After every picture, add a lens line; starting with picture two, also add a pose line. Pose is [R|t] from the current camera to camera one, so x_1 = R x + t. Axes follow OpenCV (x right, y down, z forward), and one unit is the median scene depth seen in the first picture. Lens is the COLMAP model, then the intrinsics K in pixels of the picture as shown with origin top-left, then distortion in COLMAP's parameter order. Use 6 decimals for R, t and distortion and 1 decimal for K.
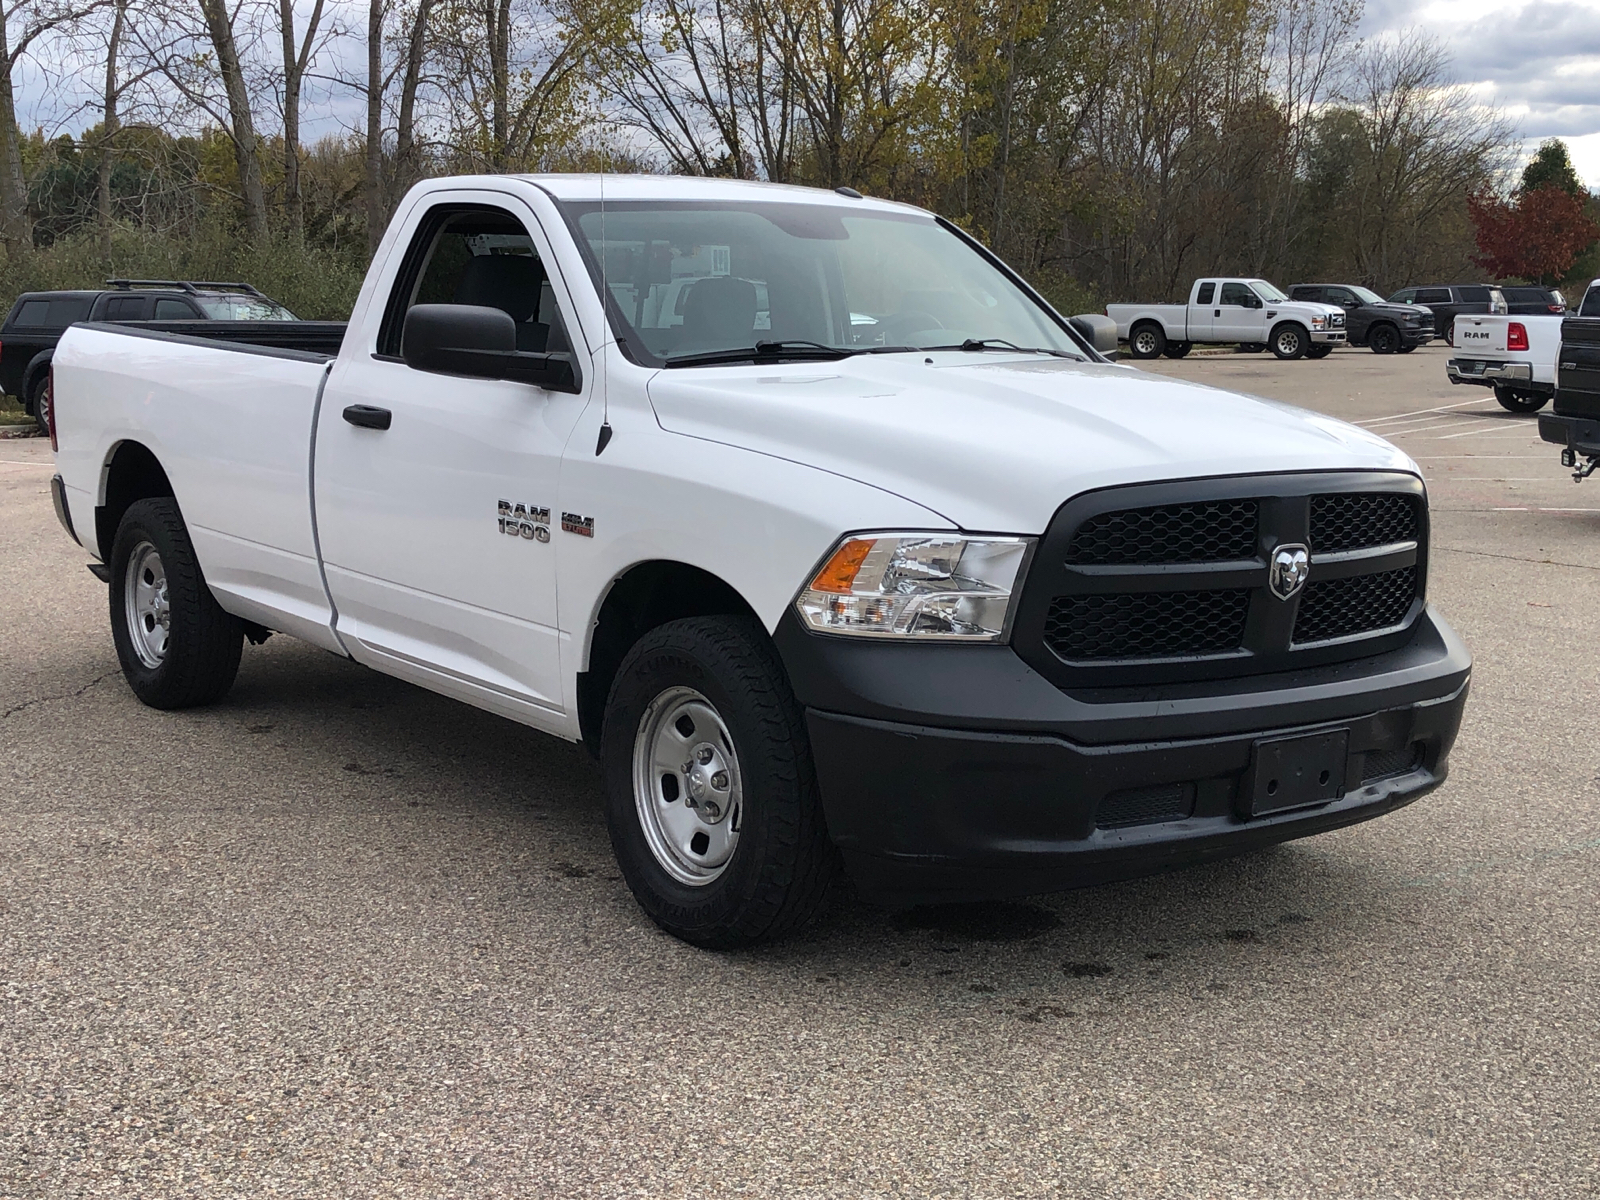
lens RADIAL K [[2121.5, 0, 795.8], [0, 2121.5, 564.1], [0, 0, 1]] dist [0.194988, -0.708722]
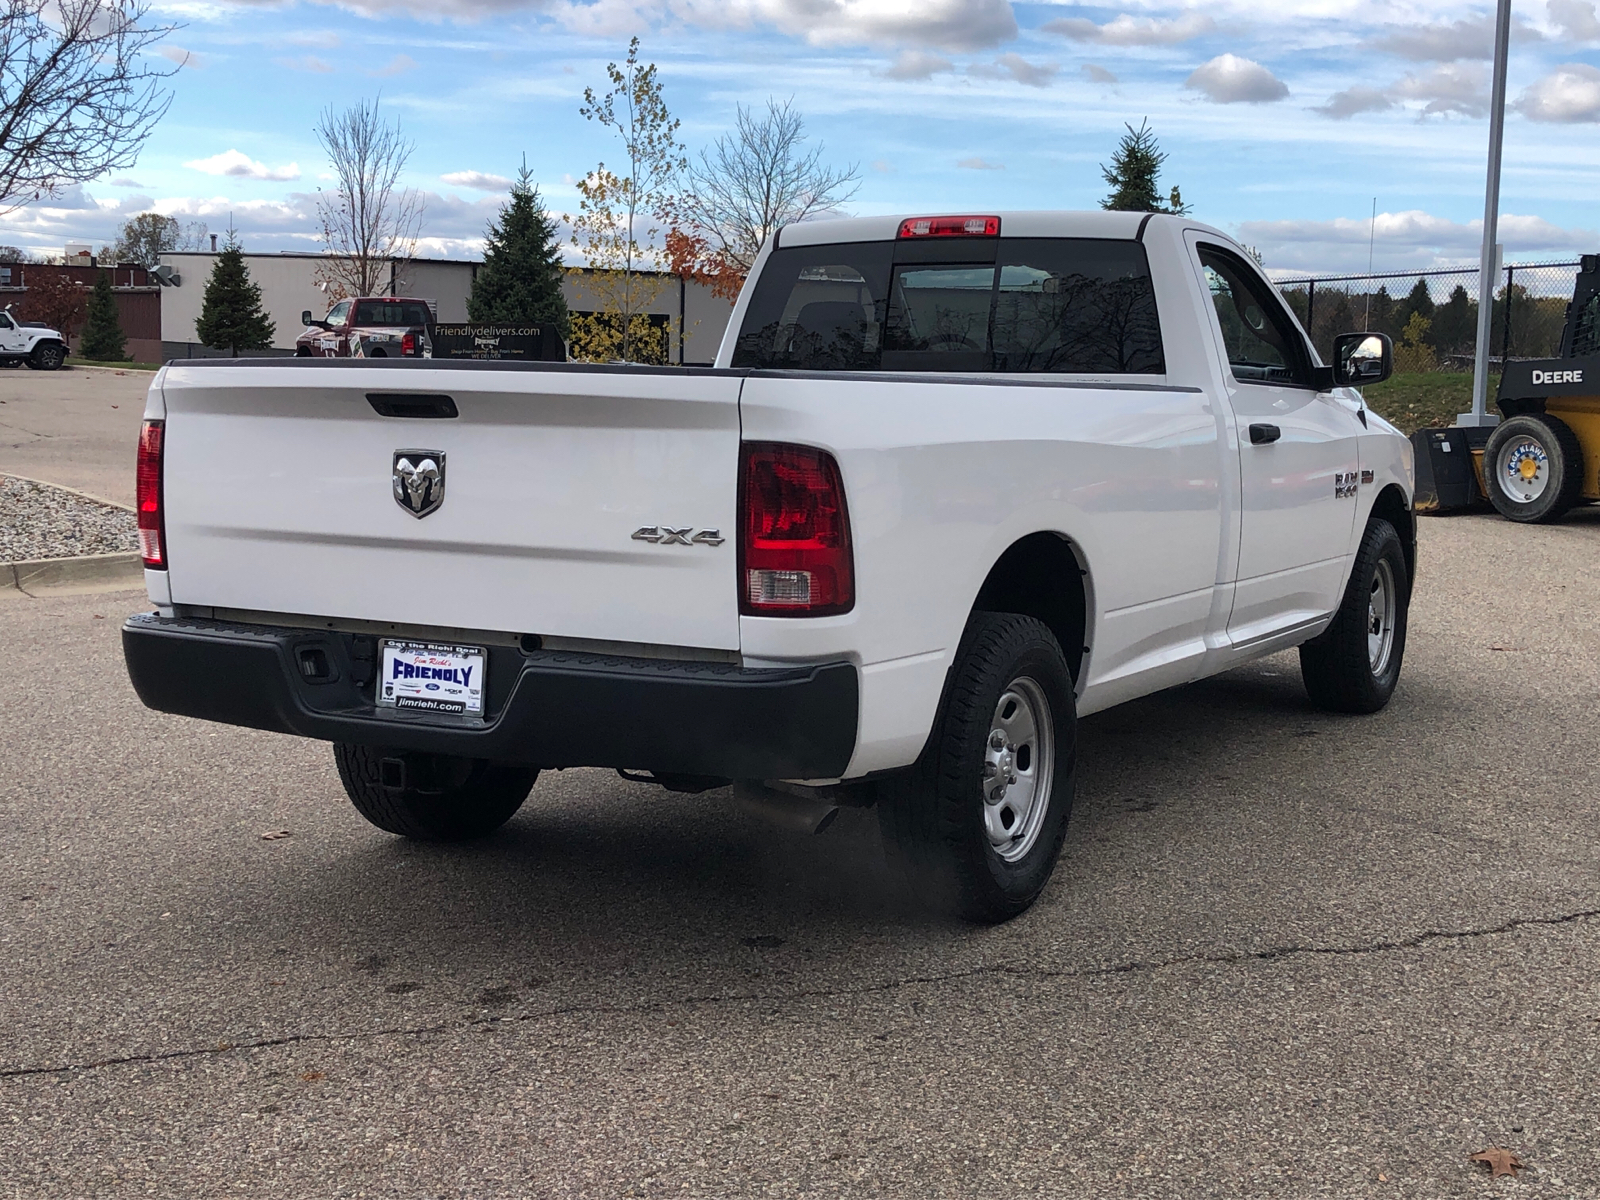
lens RADIAL K [[2147.1, 0, 795.1], [0, 2147.1, 556.8], [0, 0, 1]] dist [0.164026, -0.594049]
pose [[-0.412977, -0.104546, 0.904721, -1.266223], [0.097794, 0.982556, 0.158180, -0.233848], [-0.905476, 0.153801, -0.395549, 1.883699]]
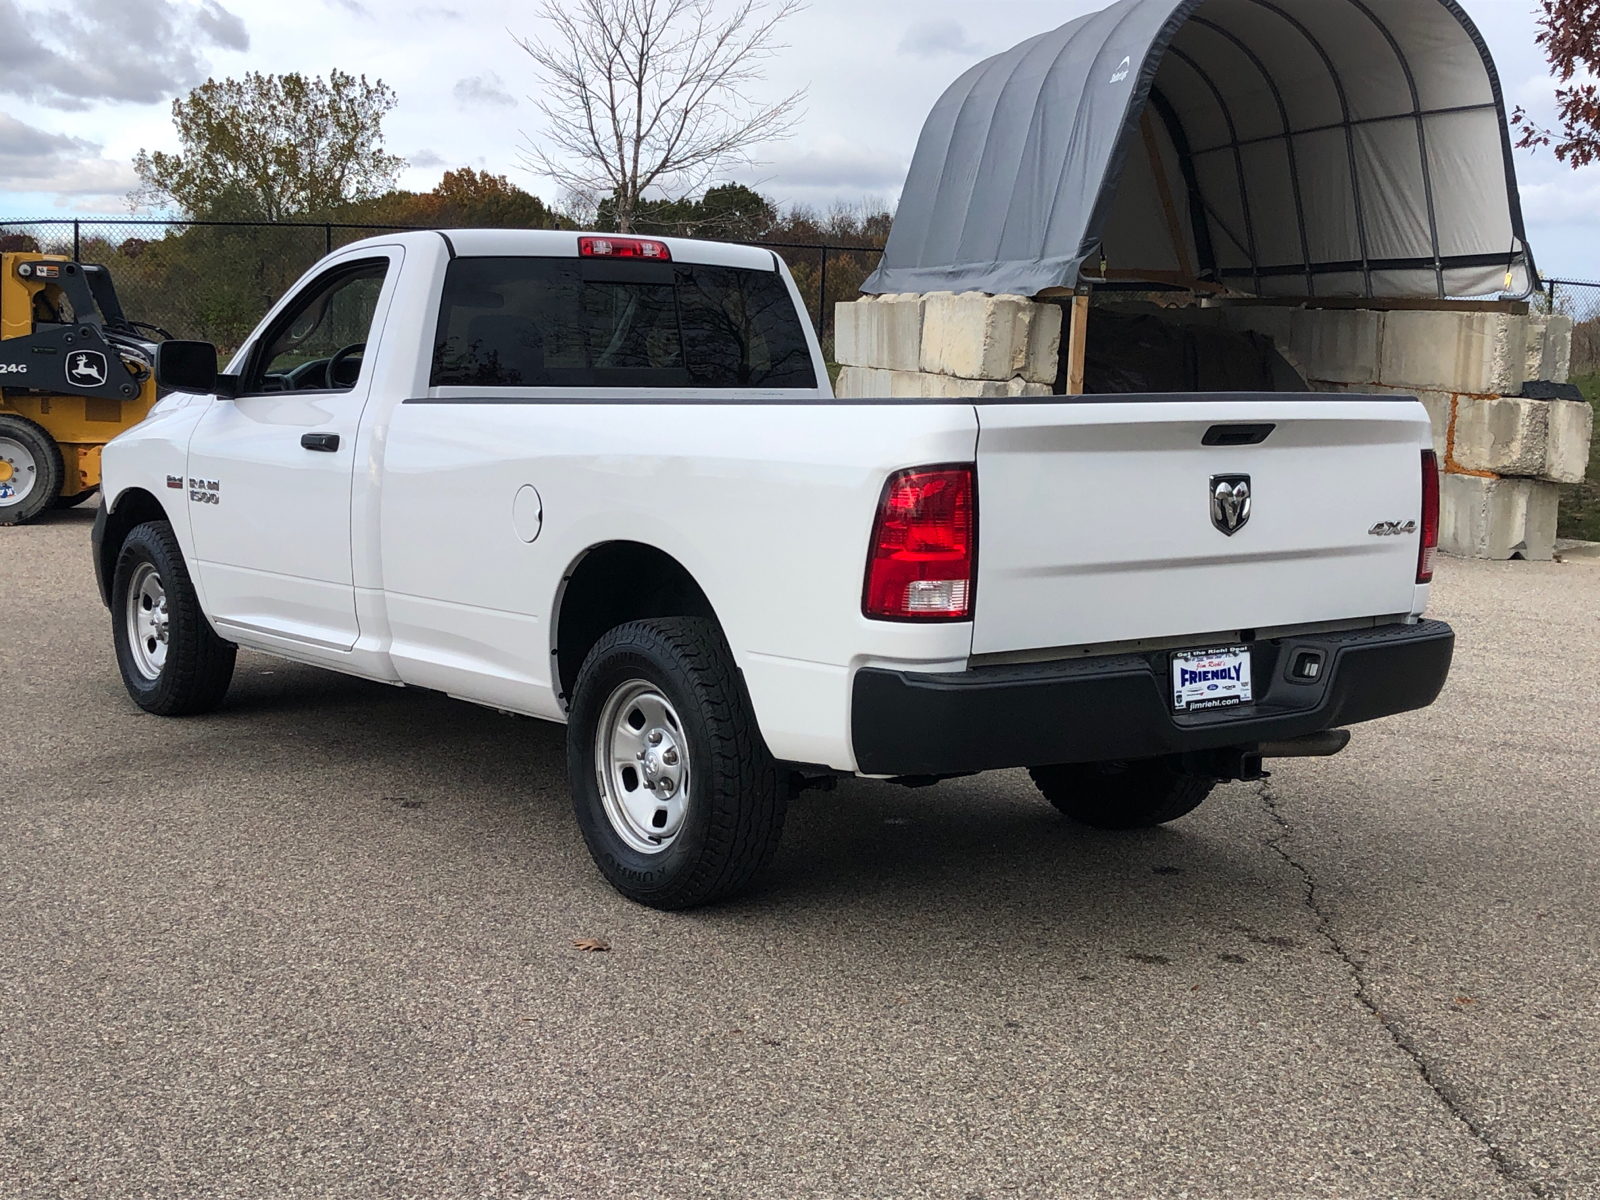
lens RADIAL K [[2121.5, 0, 795.8], [0, 2121.5, 564.1], [0, 0, 1]] dist [0.194988, -0.708722]
pose [[-0.999504, -0.026920, -0.016353, -0.205167], [-0.029849, 0.975298, 0.218868, -0.317501], [0.010057, 0.219247, -0.975617, 2.609037]]
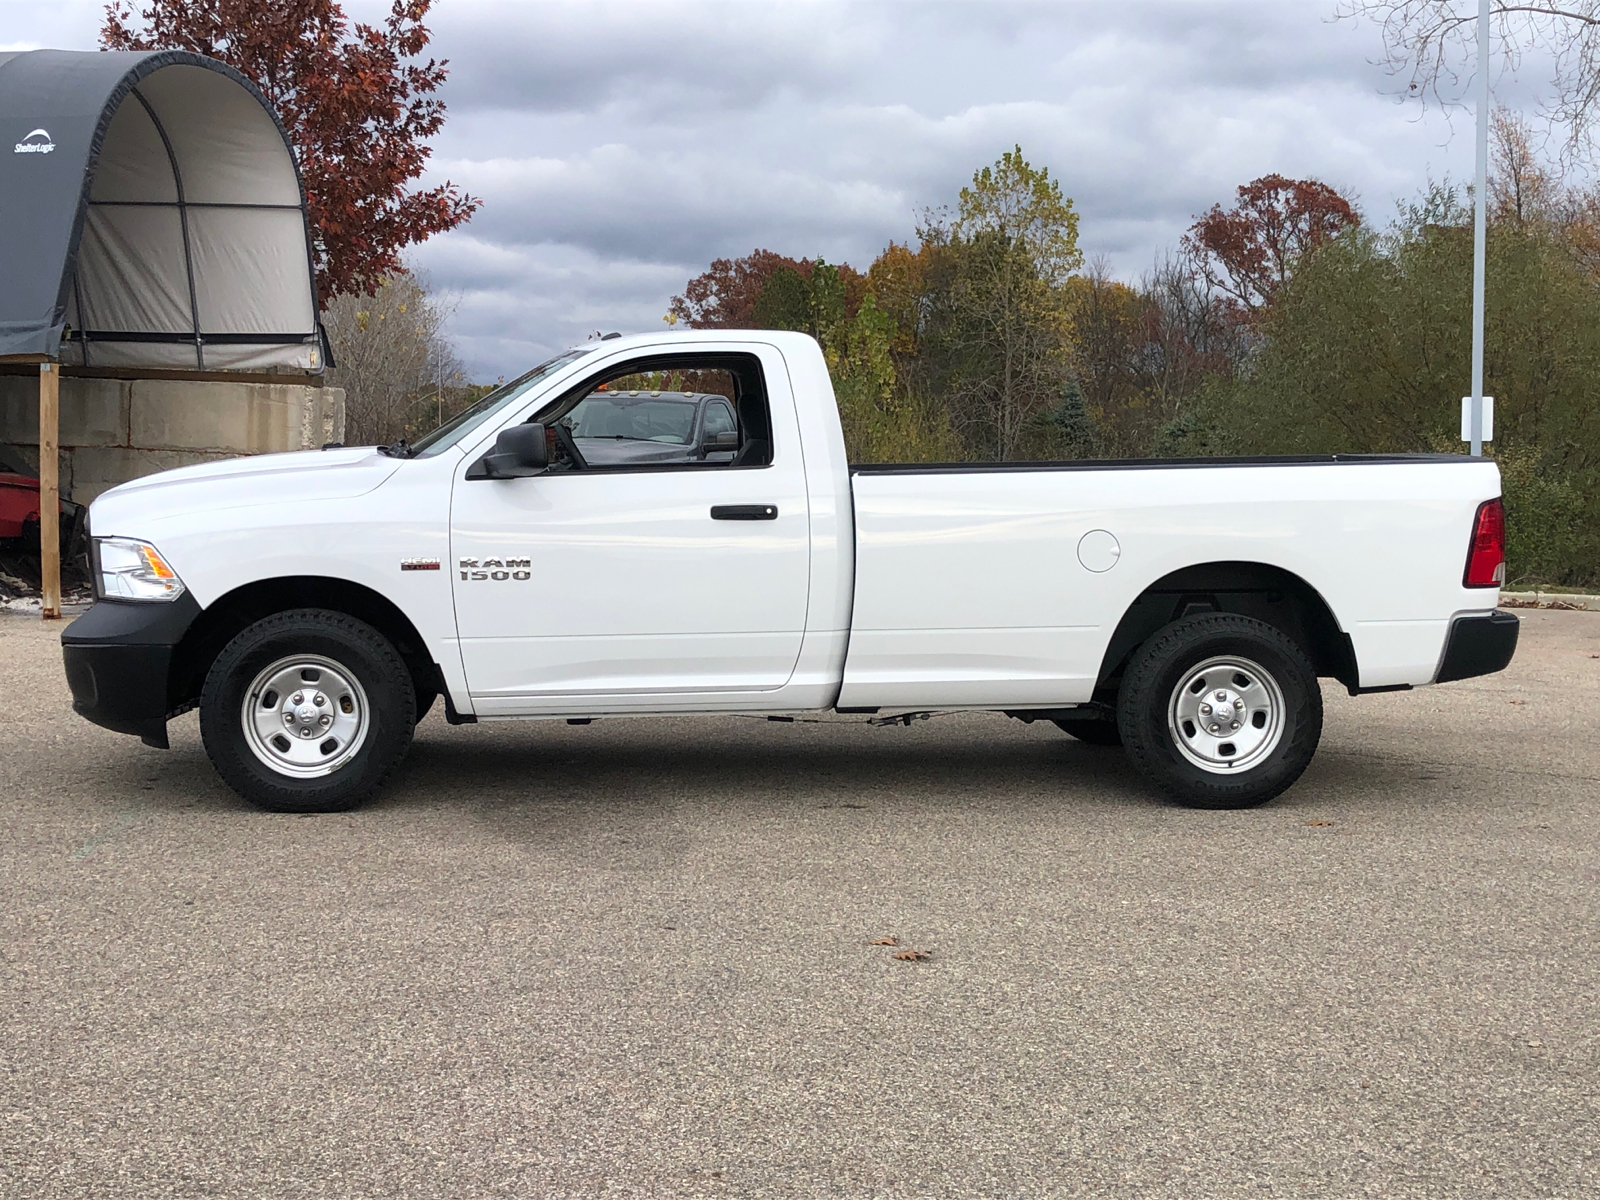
lens RADIAL K [[2121.5, 0, 795.8], [0, 2121.5, 564.1], [0, 0, 1]] dist [0.194988, -0.708722]
pose [[-0.510234, 0.032240, -0.859431, 1.311405], [-0.122421, 0.986399, 0.109683, -0.229349], [0.851278, 0.161176, -0.499347, 2.105187]]
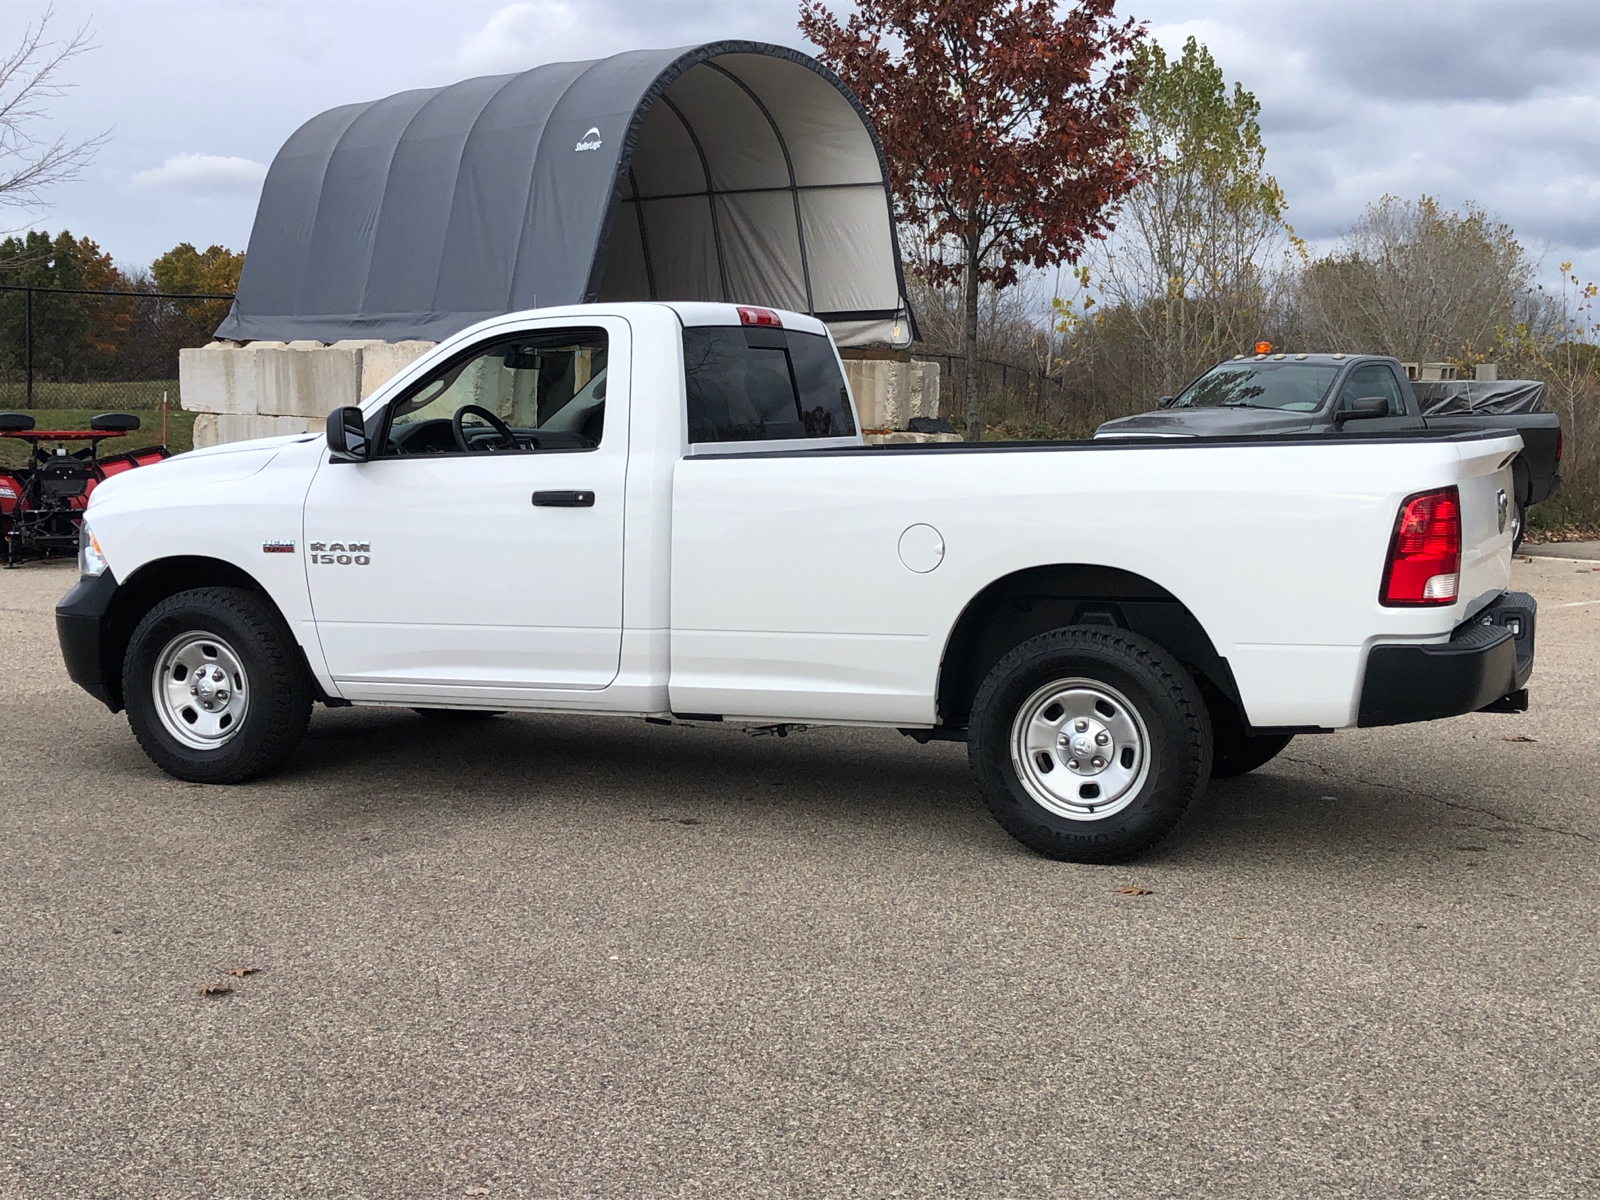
lens RADIAL K [[2121.5, 0, 795.8], [0, 2121.5, 564.1], [0, 0, 1]] dist [0.194988, -0.708722]
pose [[-0.869928, 0.026946, -0.492442, 0.611349], [-0.069517, 0.981837, 0.176531, -0.311283], [0.488254, 0.187802, -0.852255, 2.592065]]
